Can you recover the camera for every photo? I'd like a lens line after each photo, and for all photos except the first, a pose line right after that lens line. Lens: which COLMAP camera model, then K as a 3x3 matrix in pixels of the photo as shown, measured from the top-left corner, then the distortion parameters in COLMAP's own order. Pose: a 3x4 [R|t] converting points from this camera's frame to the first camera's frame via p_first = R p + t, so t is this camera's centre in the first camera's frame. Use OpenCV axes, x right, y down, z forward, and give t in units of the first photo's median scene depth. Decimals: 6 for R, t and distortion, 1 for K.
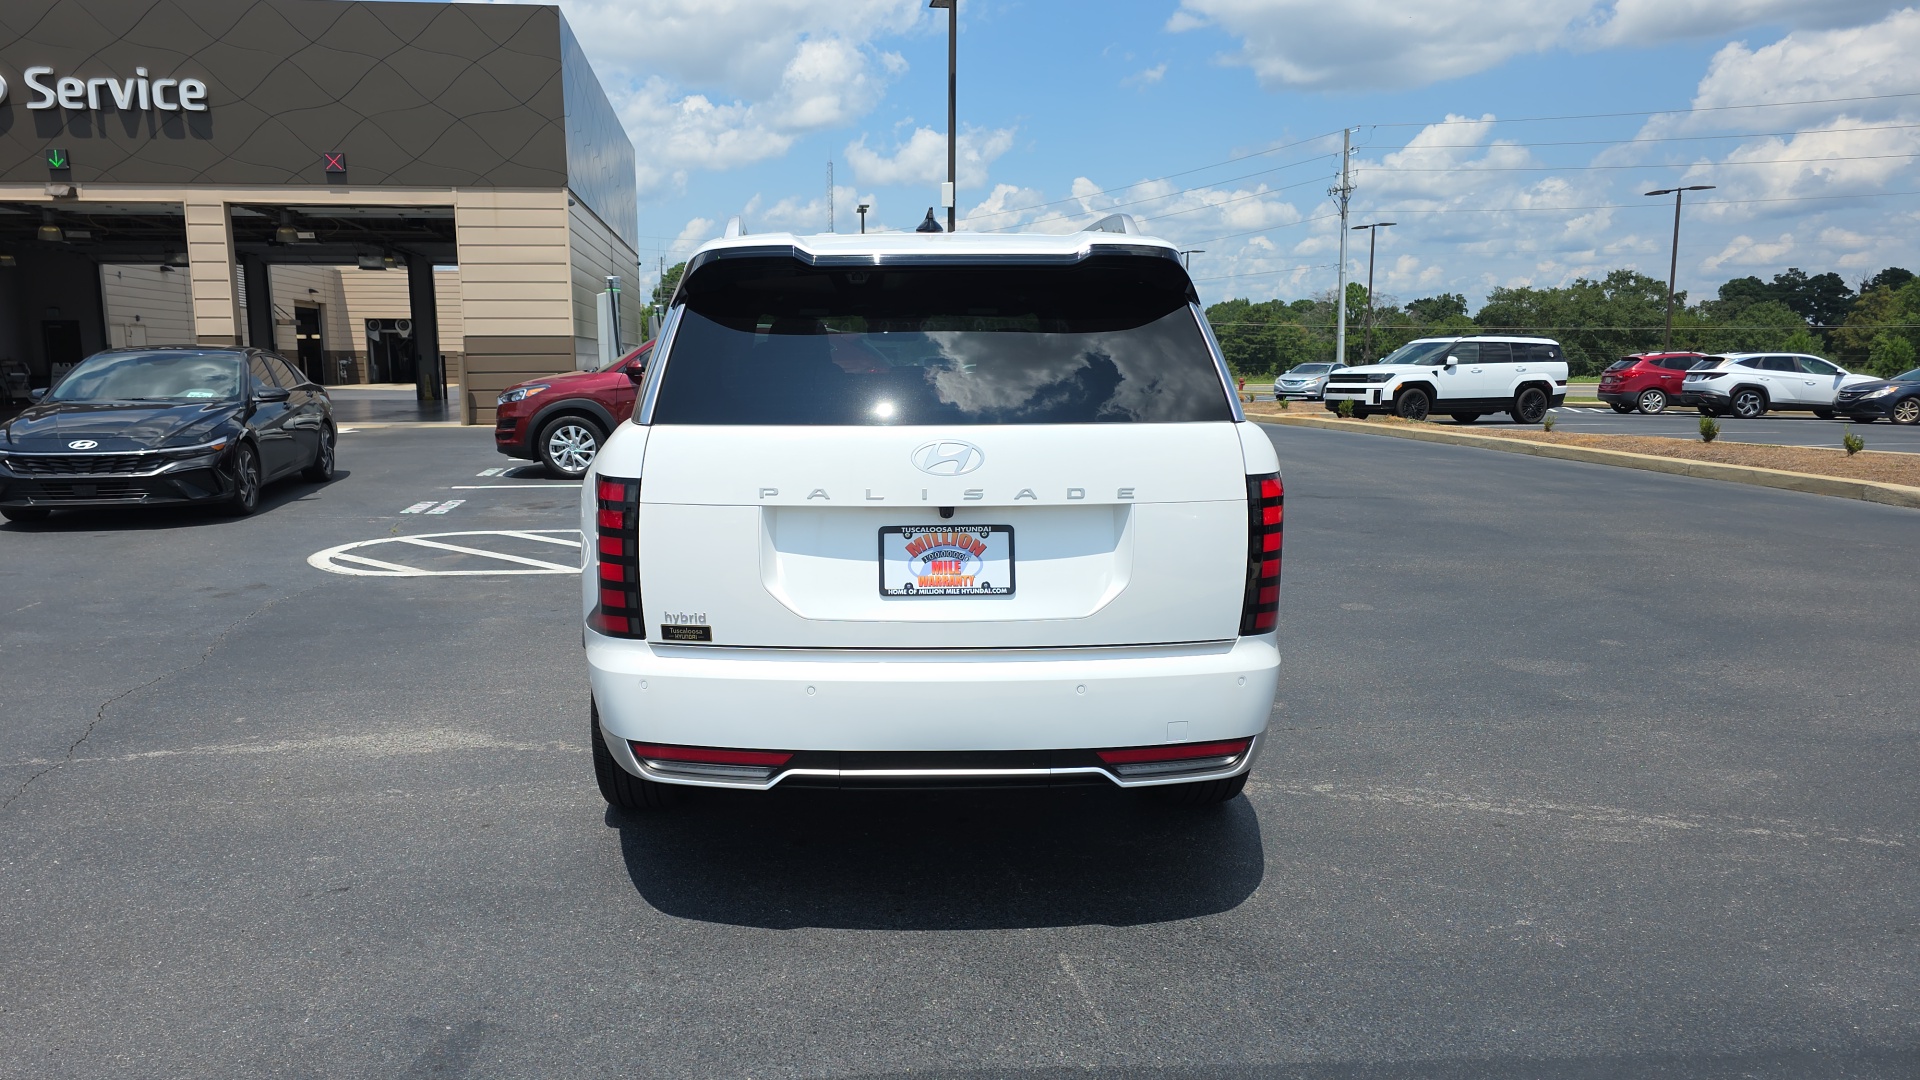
lens RADIAL K [[1322.2, 0, 911.6], [0, 1322.2, 541.6], [0, 0, 1]] dist [0.070266, -0.071511]
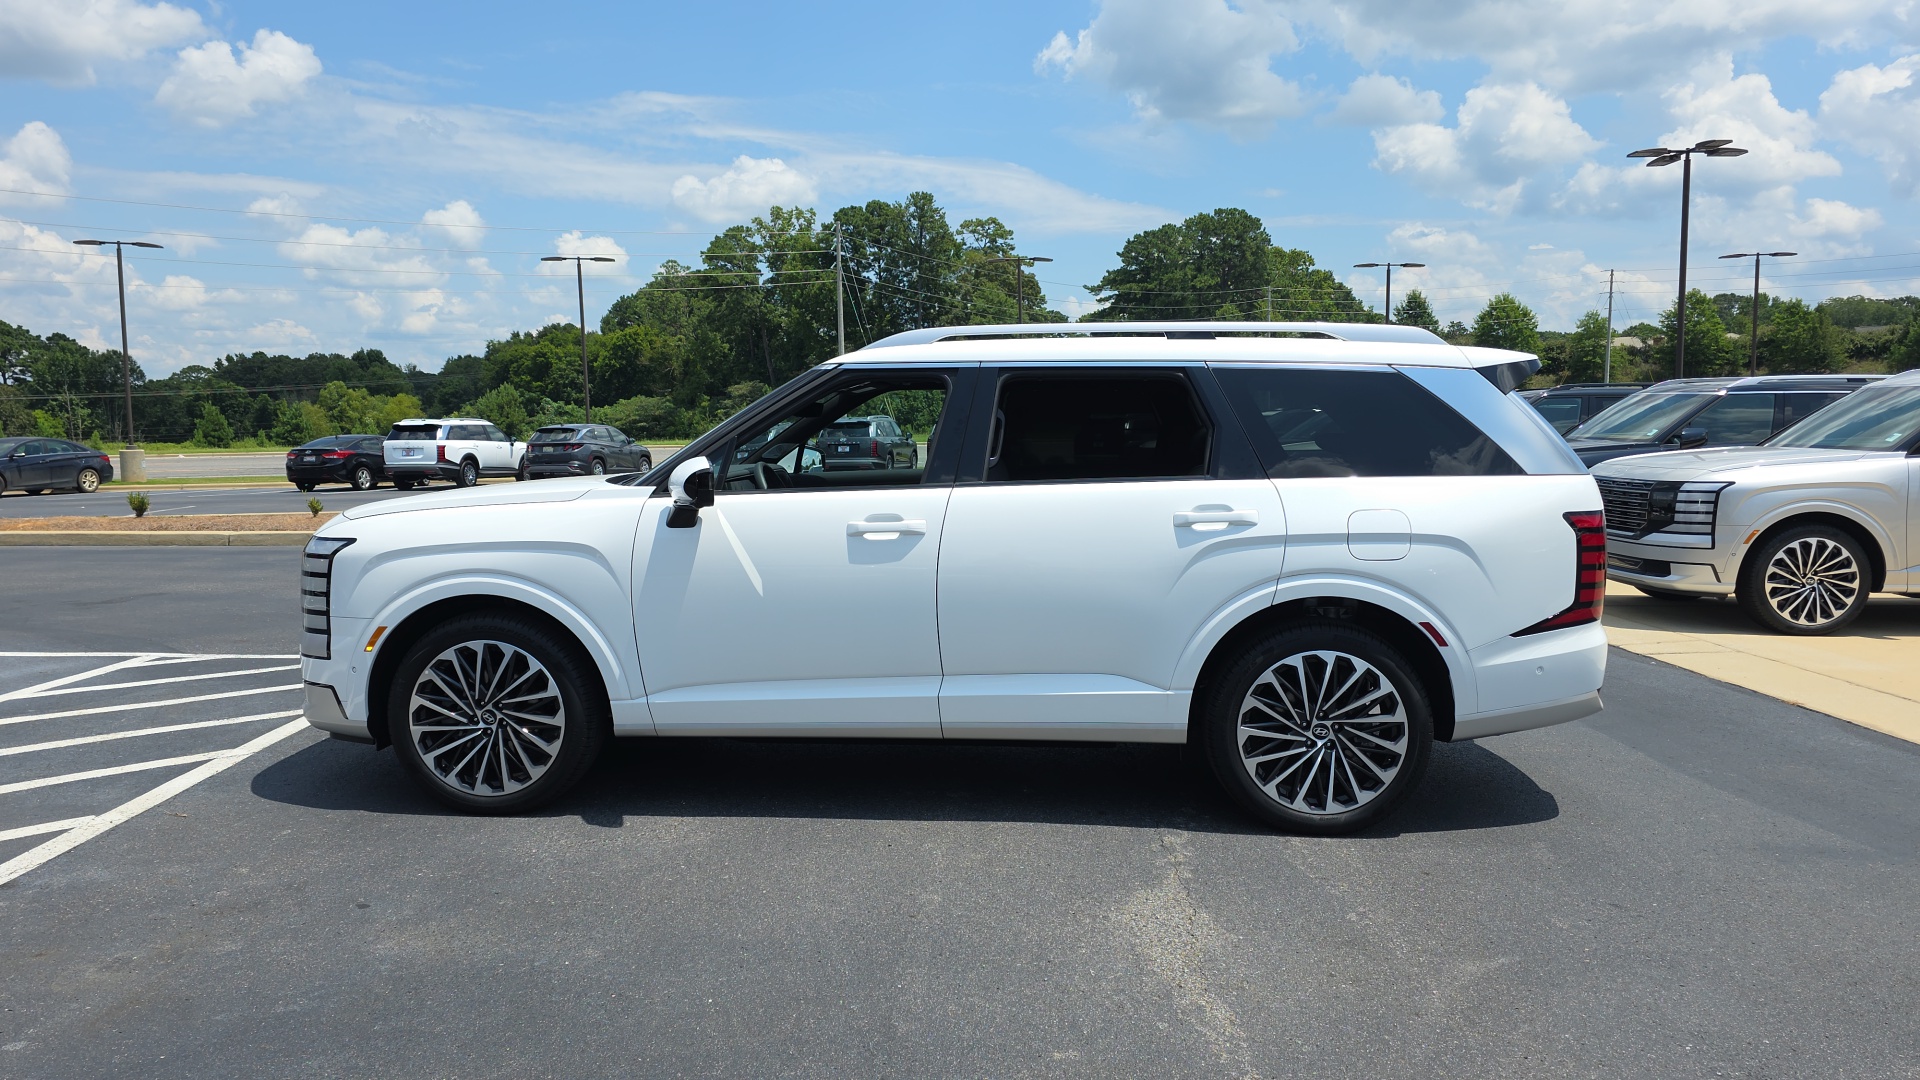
lens RADIAL K [[1253.0, 0, 960.0], [0, 1253.0, 540.0], [0, 0, 1]] dist [0.062678, -0.055905]
pose [[0.088972, -0.088784, 0.992069, -0.279485], [0.141484, 0.987046, 0.075646, -0.037018], [-0.985934, 0.133631, 0.100381, 0.259894]]
